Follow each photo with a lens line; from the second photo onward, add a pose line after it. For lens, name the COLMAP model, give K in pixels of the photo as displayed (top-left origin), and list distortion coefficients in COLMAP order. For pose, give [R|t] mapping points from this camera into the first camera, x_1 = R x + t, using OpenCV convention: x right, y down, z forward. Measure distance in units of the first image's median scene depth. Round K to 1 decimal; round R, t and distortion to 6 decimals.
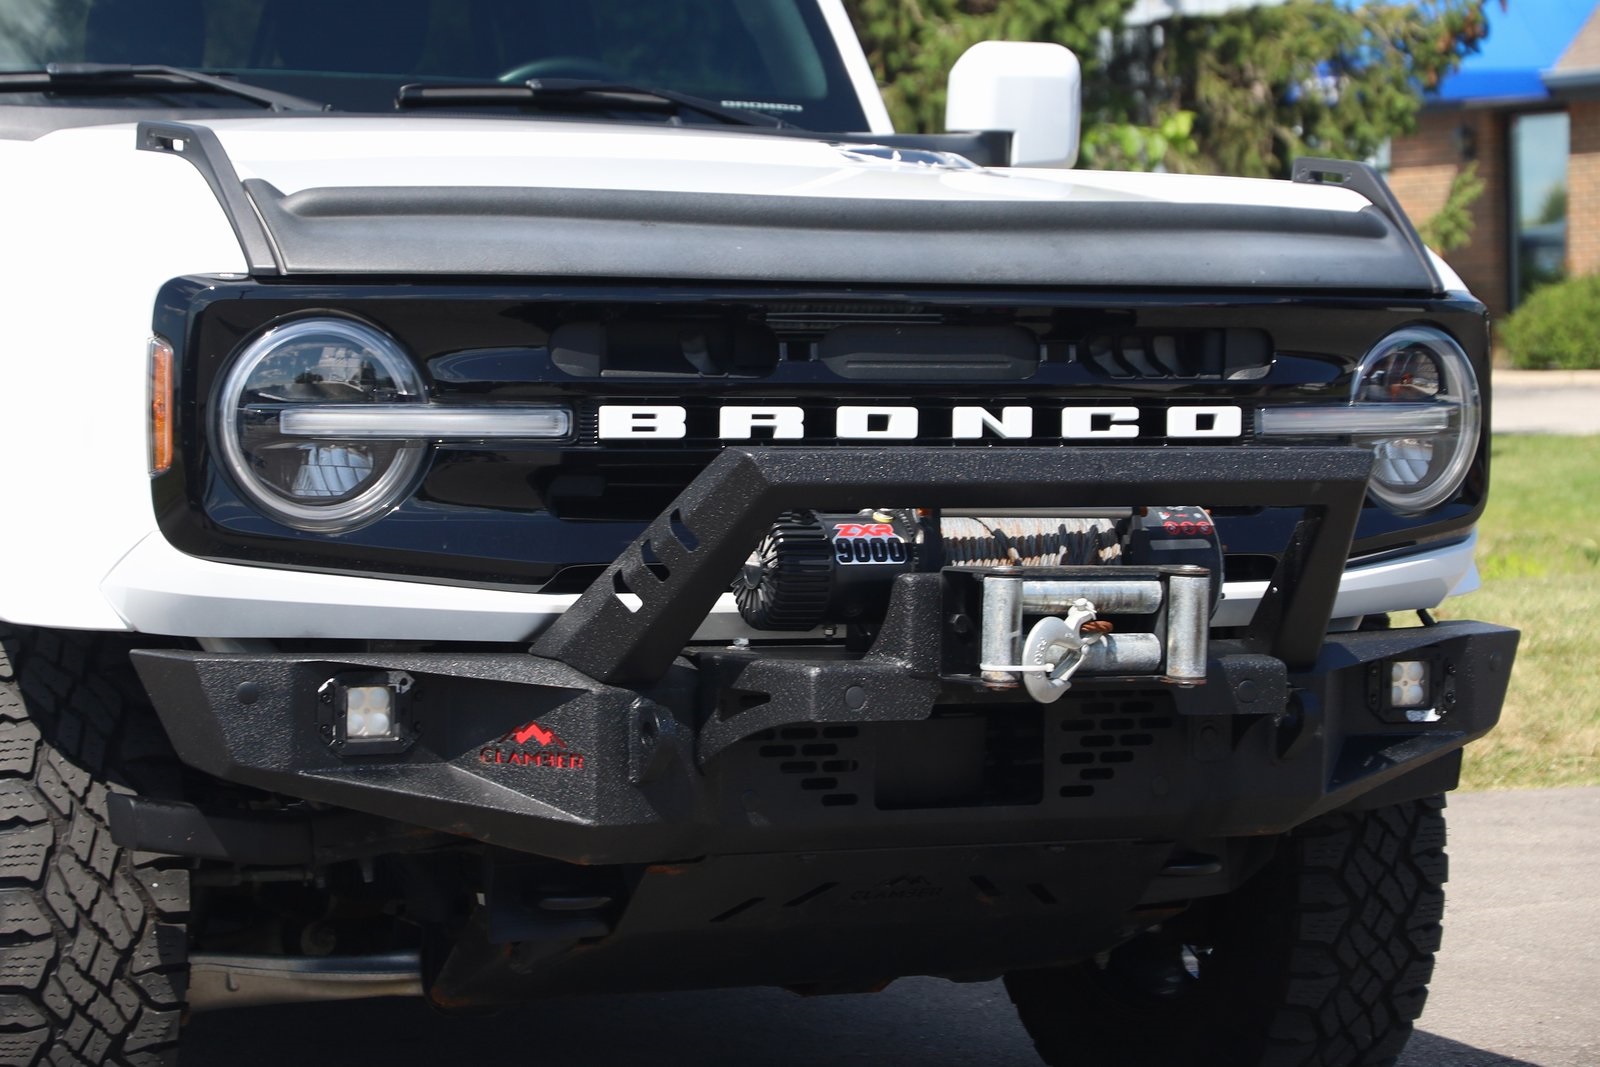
lens RADIAL K [[4867.9, 0, 803.5], [0, 4867.9, 588.1], [0, 0, 1]] dist [0.266962, 0.632814]
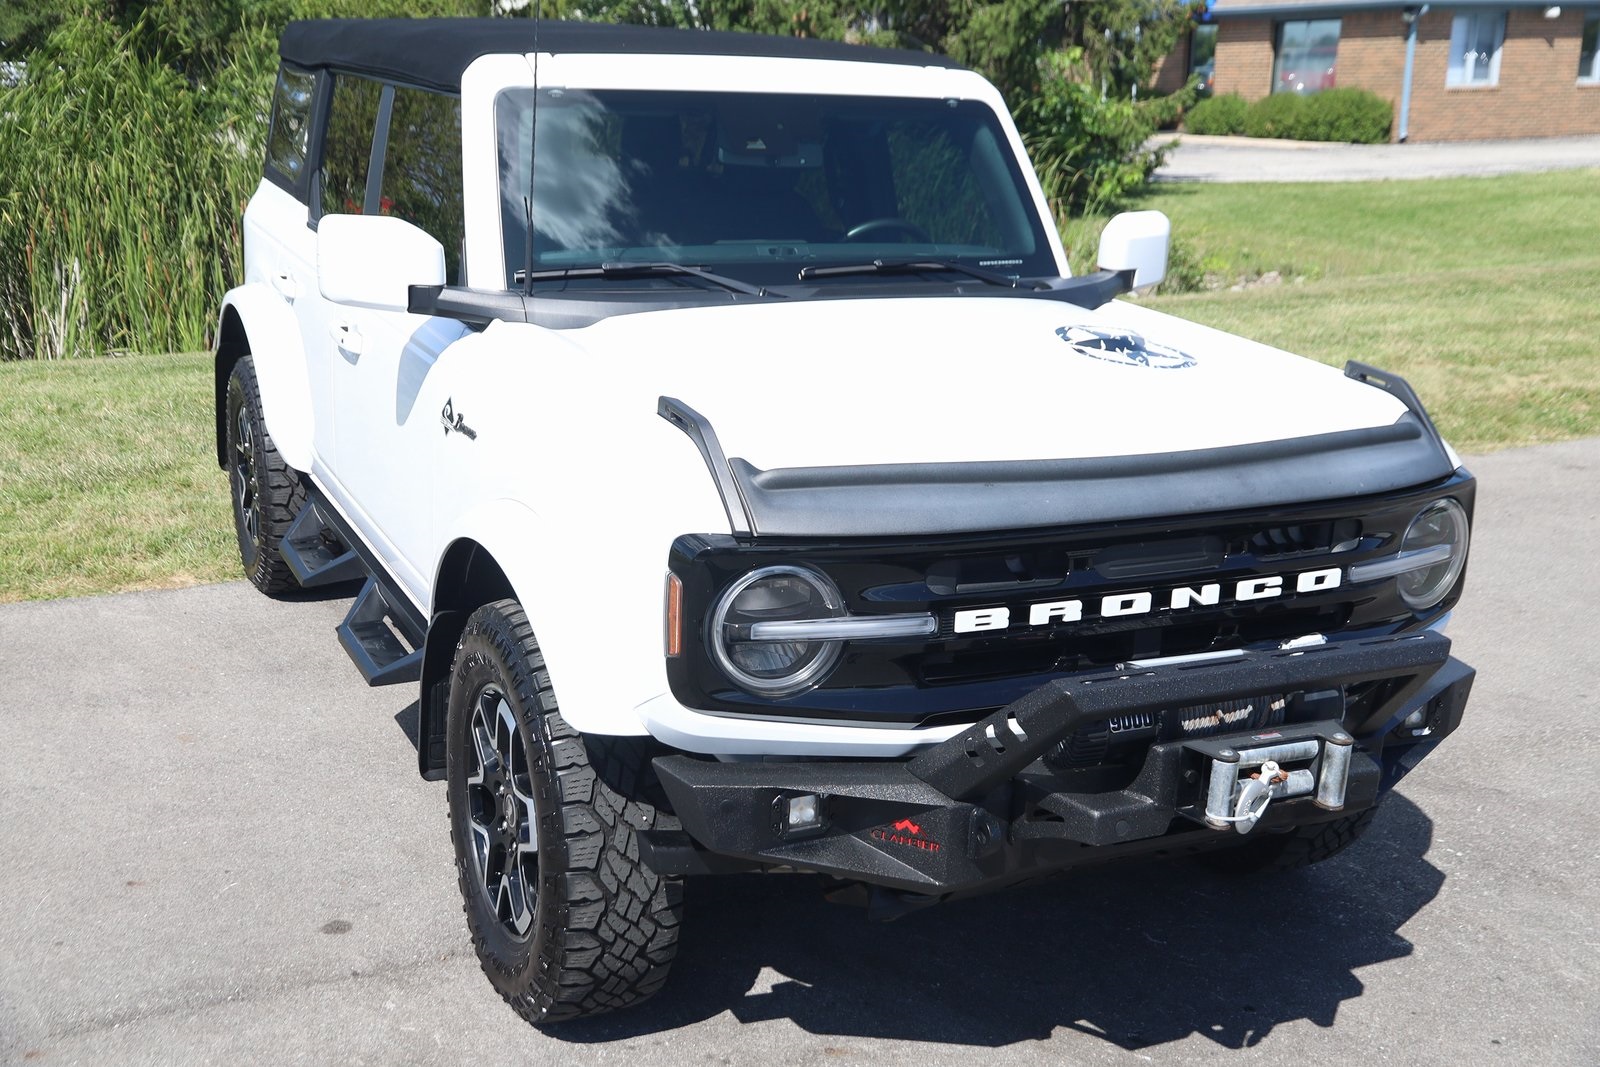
lens RADIAL K [[1772.6, 0, 806.7], [0, 1772.6, 562.5], [0, 0, 1]] dist [0.007380, 0.229450]
pose [[0.998798, 0.035226, -0.034097, -0.068587], [-0.026941, 0.975452, 0.218559, -0.169374], [0.040959, -0.217377, 0.975228, 0.446755]]
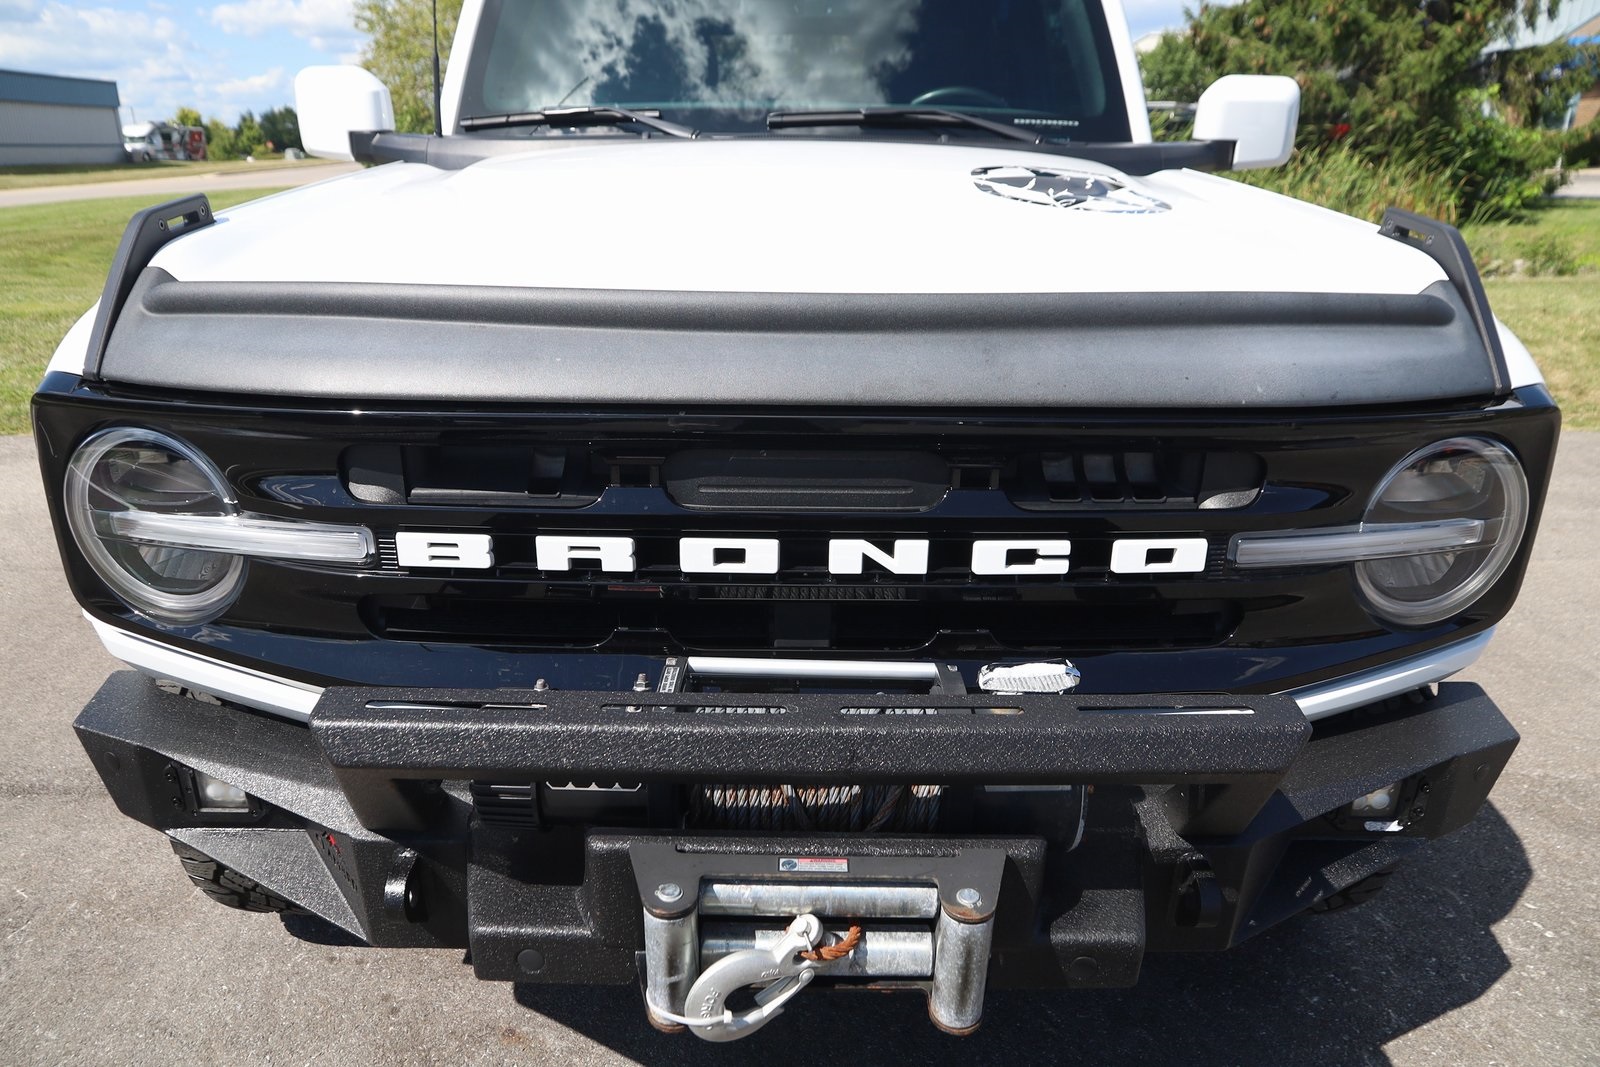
lens RADIAL K [[1100.8, 0, 794.2], [0, 1100.8, 538.8], [0, 0, 1]] dist [-0.109679, 0.077743]
pose [[0.884928, 0.167525, -0.434554, 0.113640], [-0.027825, 0.950417, 0.309731, -0.100391], [0.464895, -0.261998, 0.845712, 0.839333]]
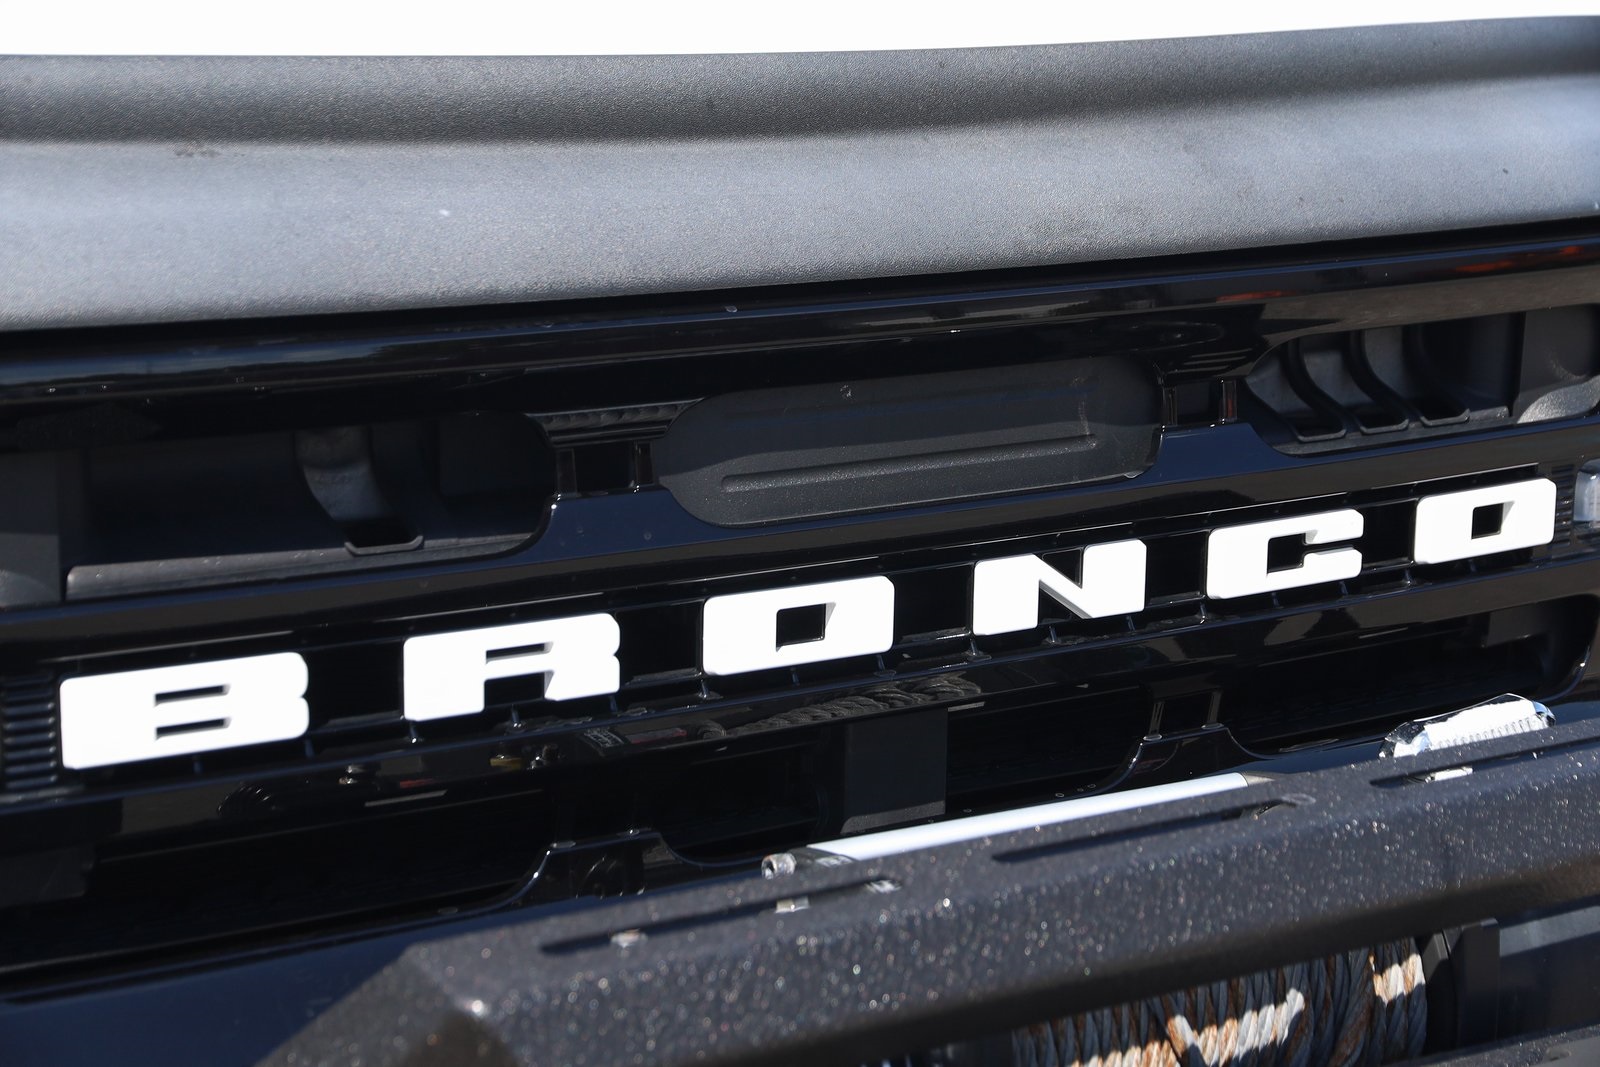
lens RADIAL K [[3047.6, 0, 802.2], [0, 3047.6, 573.4], [0, 0, 1]] dist [0.140318, 0.132014]
pose [[0.996179, -0.018842, 0.085278, -0.006229], [0.004038, 0.985341, 0.170548, -0.081868], [-0.087241, -0.169552, 0.981652, 0.755451]]
